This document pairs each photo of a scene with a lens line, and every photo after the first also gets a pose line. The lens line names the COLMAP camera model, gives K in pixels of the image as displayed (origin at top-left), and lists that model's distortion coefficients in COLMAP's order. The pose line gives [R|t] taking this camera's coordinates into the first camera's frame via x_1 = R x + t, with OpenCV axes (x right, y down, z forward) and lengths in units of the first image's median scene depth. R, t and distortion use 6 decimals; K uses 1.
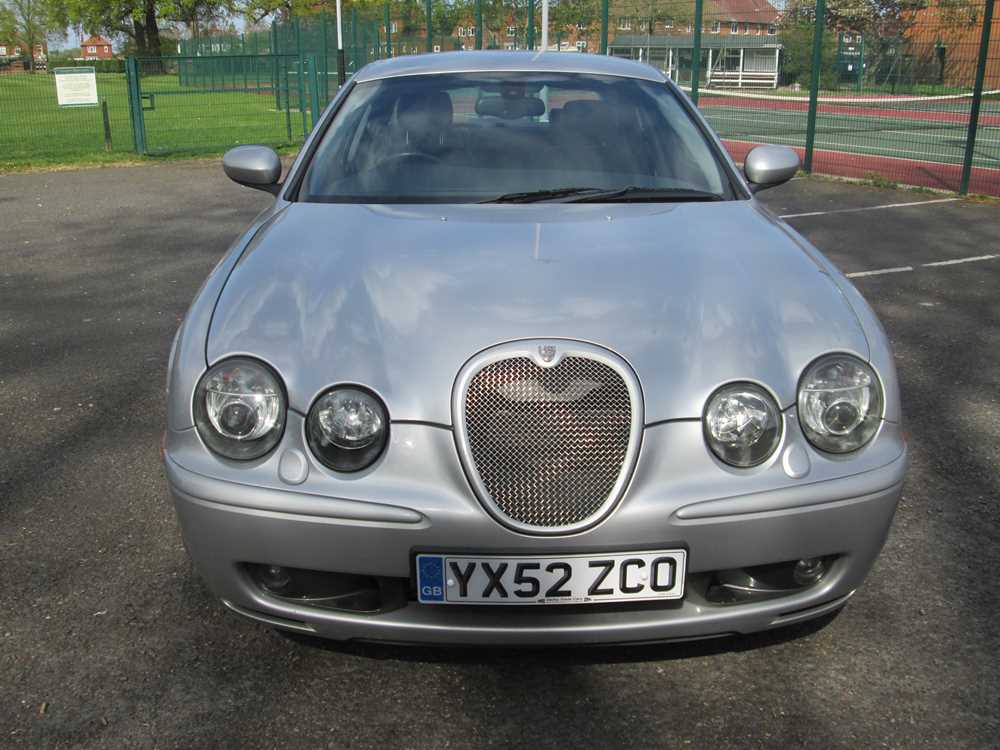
lens RADIAL K [[1060.0, 0, 502.2], [0, 1060.0, 372.3], [0, 0, 1]] dist [-0.033658, 0.000000]
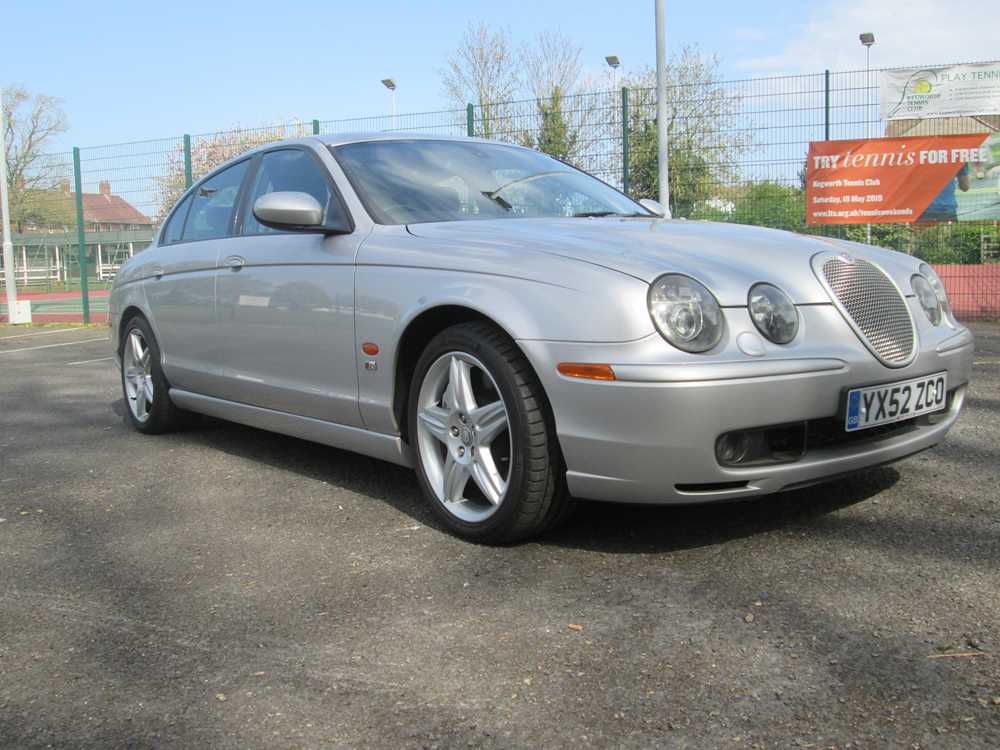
lens RADIAL K [[1060.0, 0, 503.4], [0, 1060.0, 375.1], [0, 0, 1]] dist [-0.033658, 0.000000]
pose [[0.784009, -0.096536, 0.613198, -1.237899], [0.216447, 0.968350, -0.124293, 0.221980], [-0.581791, 0.230172, 0.780090, 0.195236]]
